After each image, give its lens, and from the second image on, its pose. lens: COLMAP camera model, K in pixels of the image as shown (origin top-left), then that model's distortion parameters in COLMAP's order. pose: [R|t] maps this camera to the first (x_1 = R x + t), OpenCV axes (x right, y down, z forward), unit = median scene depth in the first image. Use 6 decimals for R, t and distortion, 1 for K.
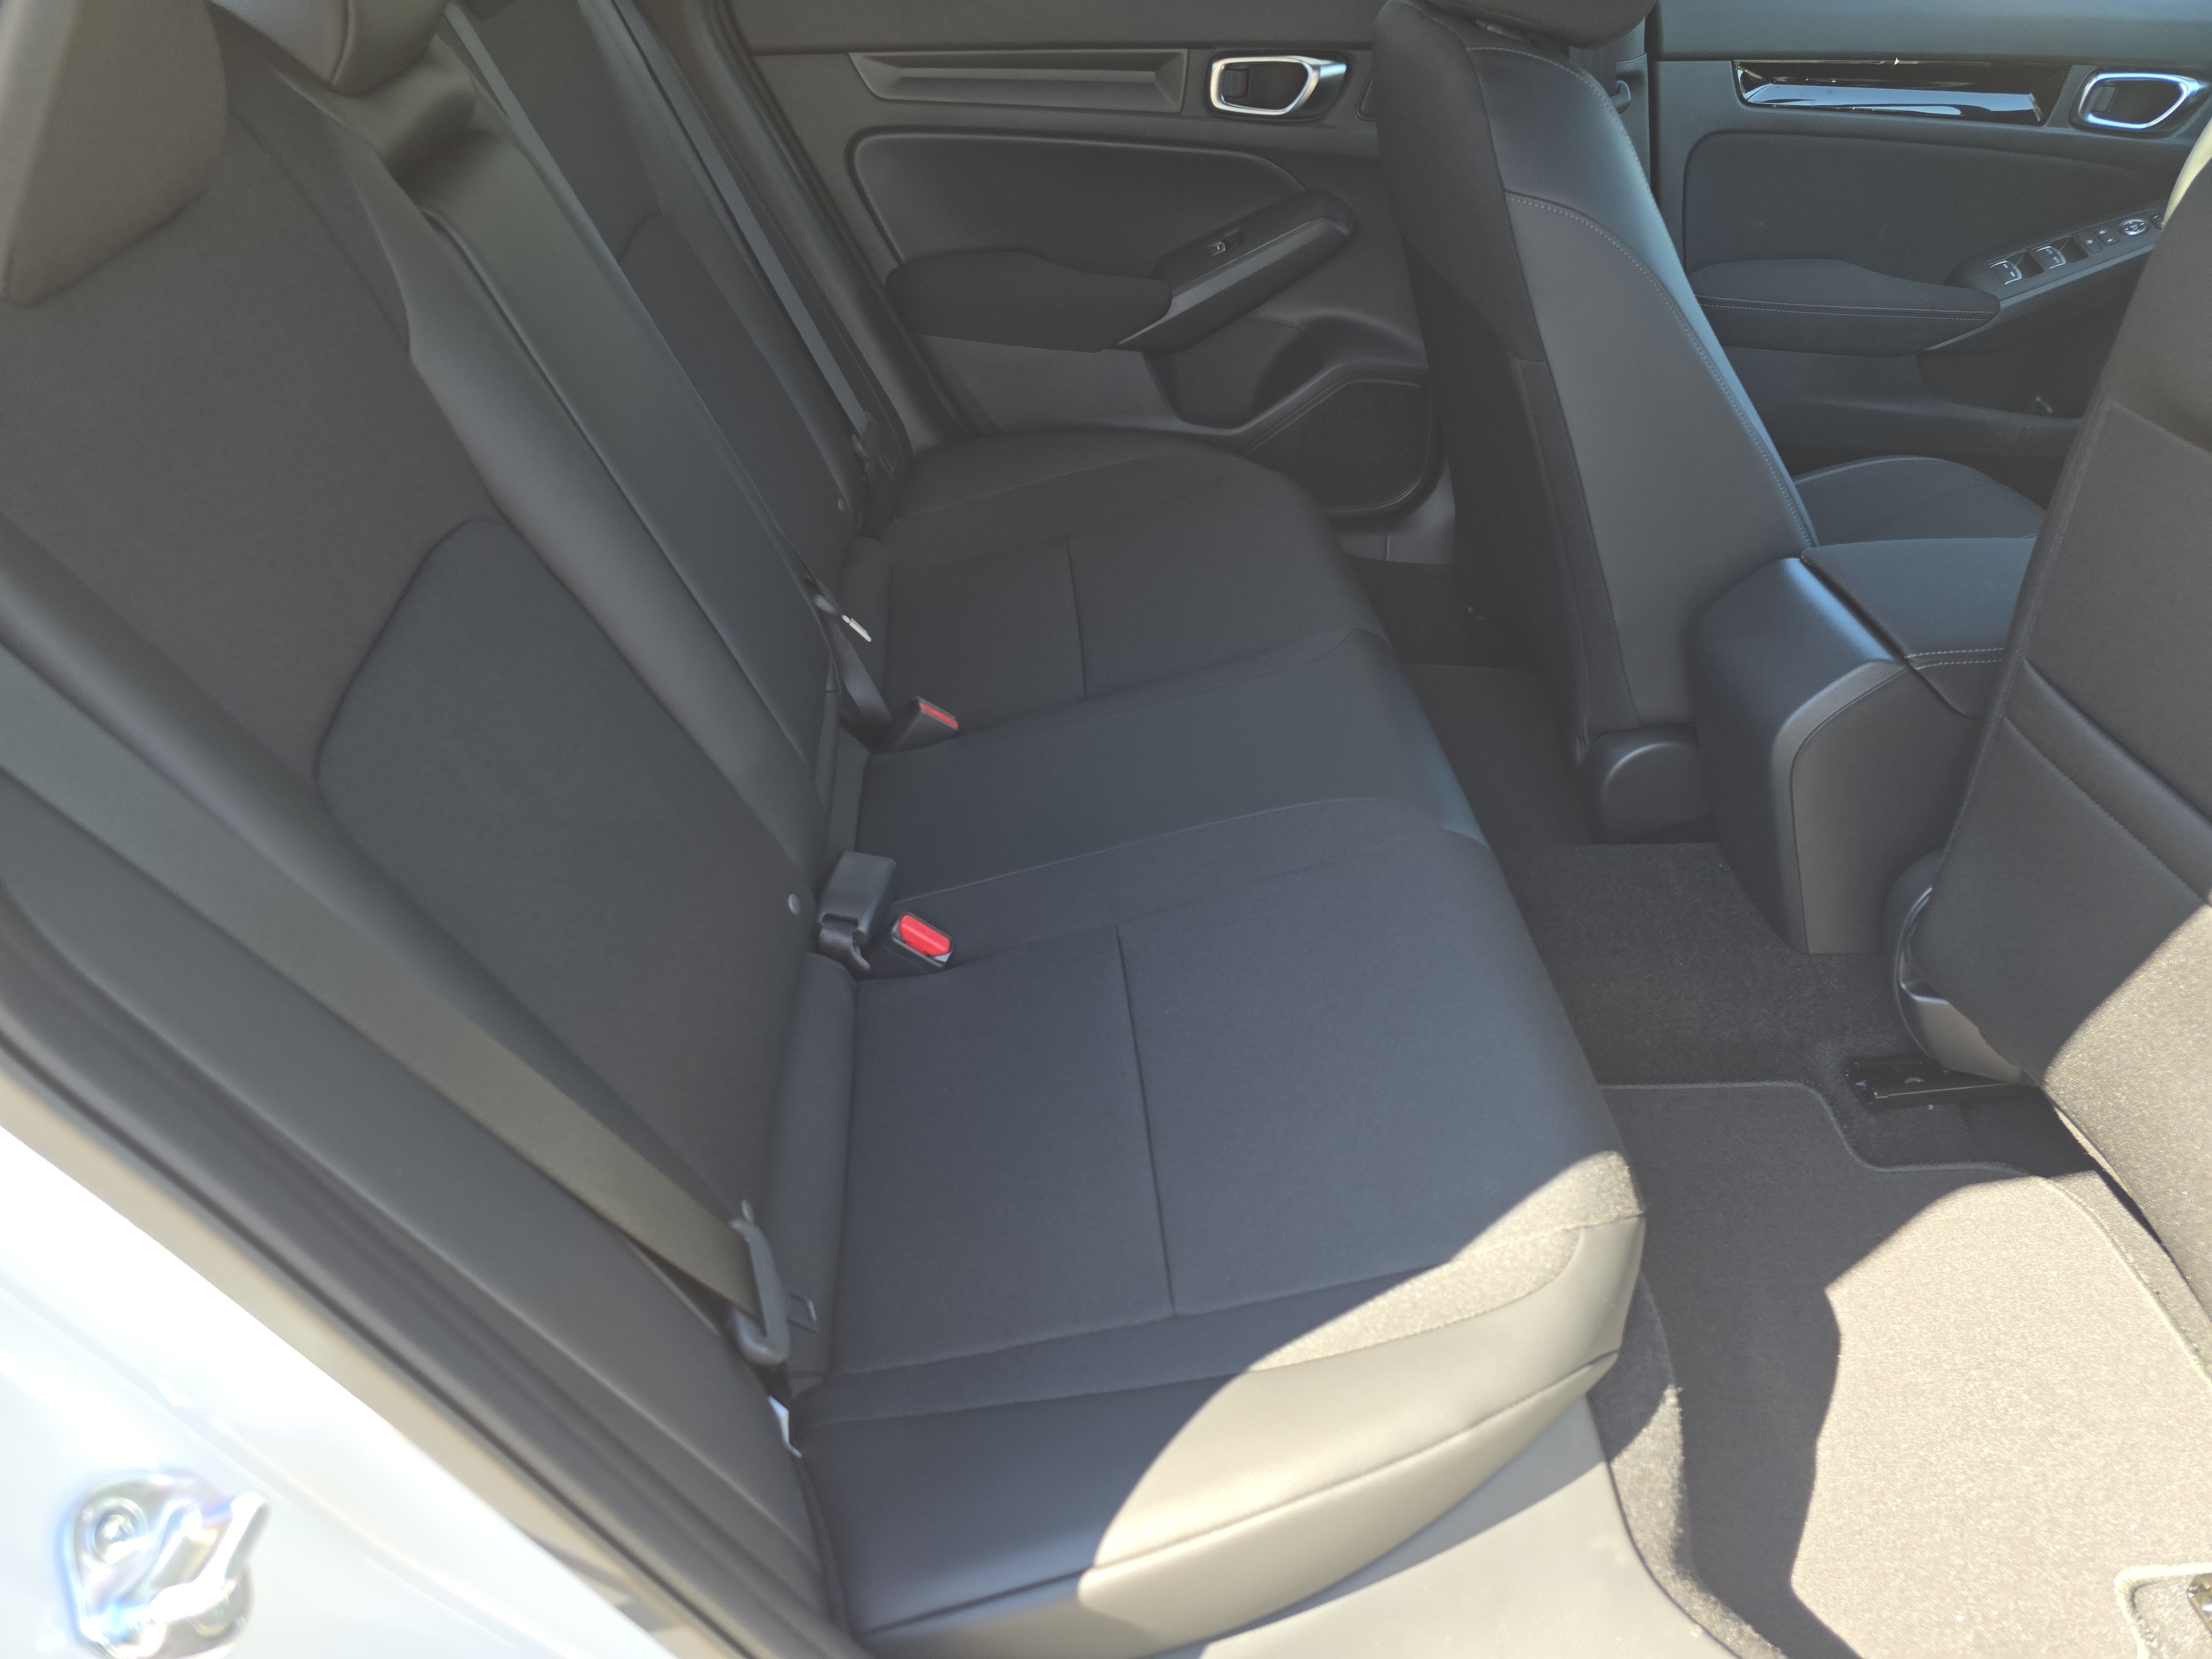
lens RADIAL K [[1487.7, 0, 1106.0], [0, 1487.7, 829.5], [0, 0, 1]] dist [0.044201, 0.000573]
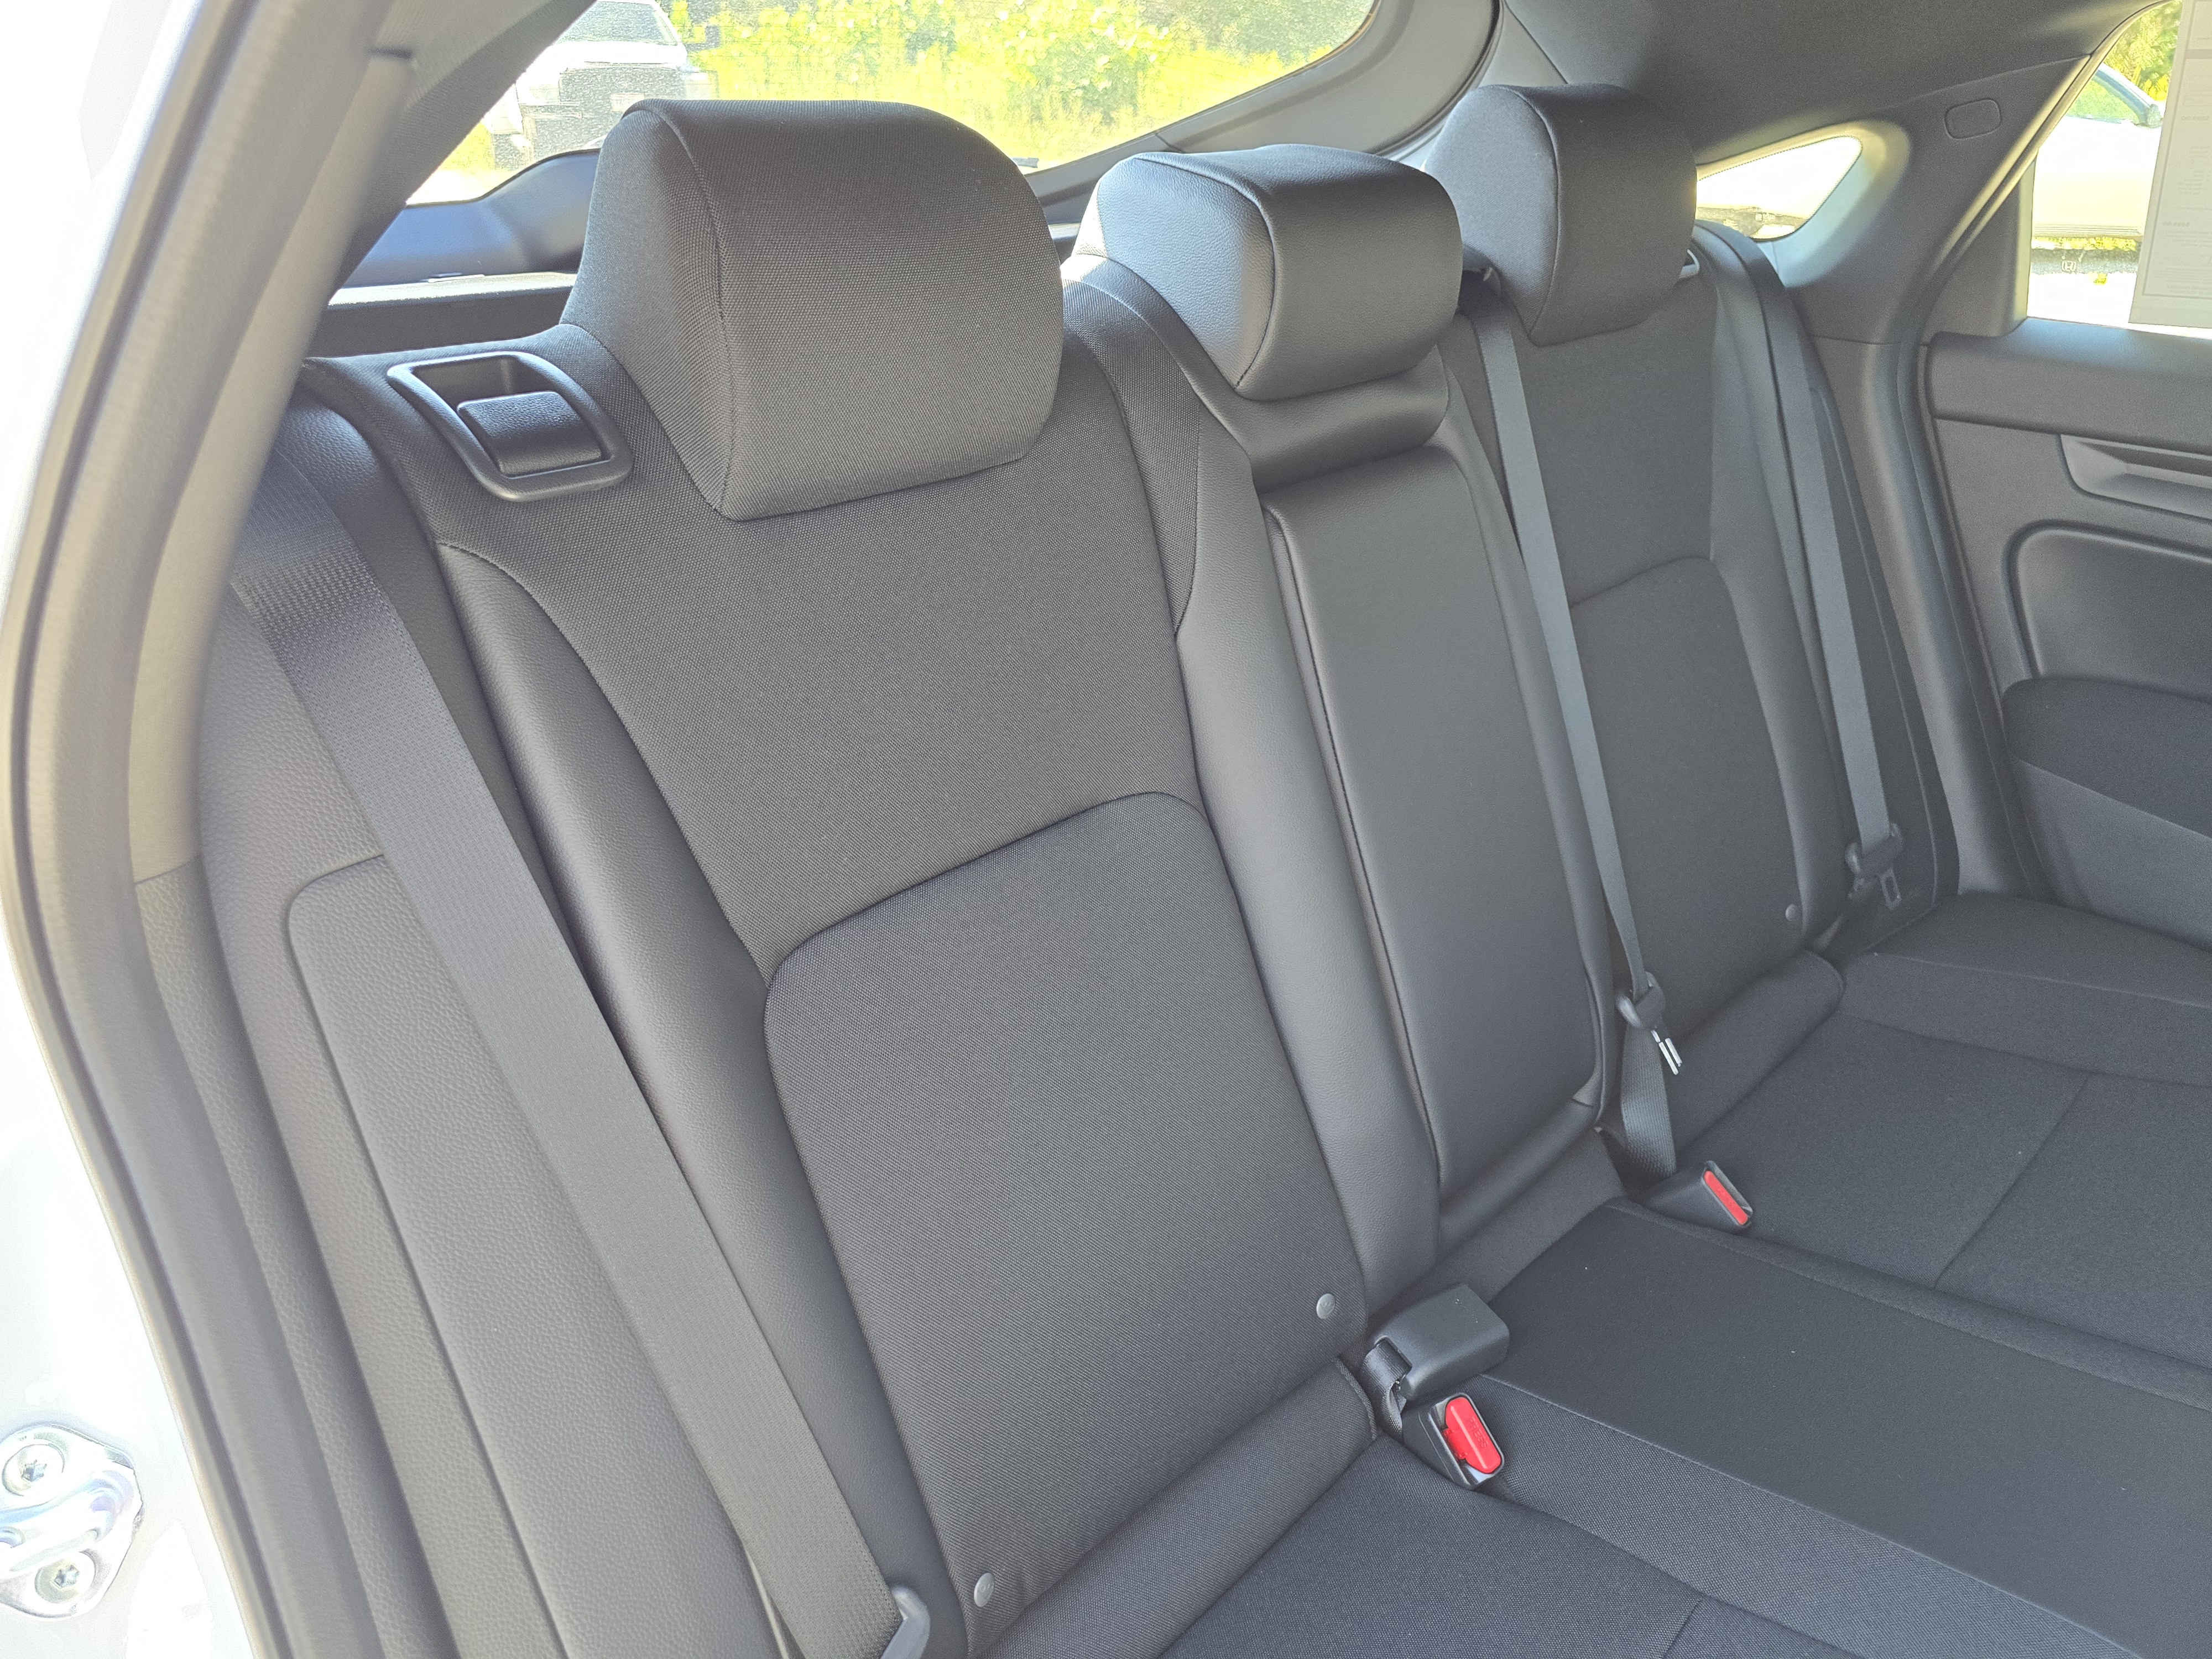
lens RADIAL K [[1487.7, 0, 1106.0], [0, 1487.7, 829.5], [0, 0, 1]] dist [0.044201, 0.000573]
pose [[0.639891, 0.369474, -0.673816, 0.131072], [-0.469984, 0.881889, 0.037245, -0.114668], [0.607992, 0.292850, 0.737959, 0.141966]]
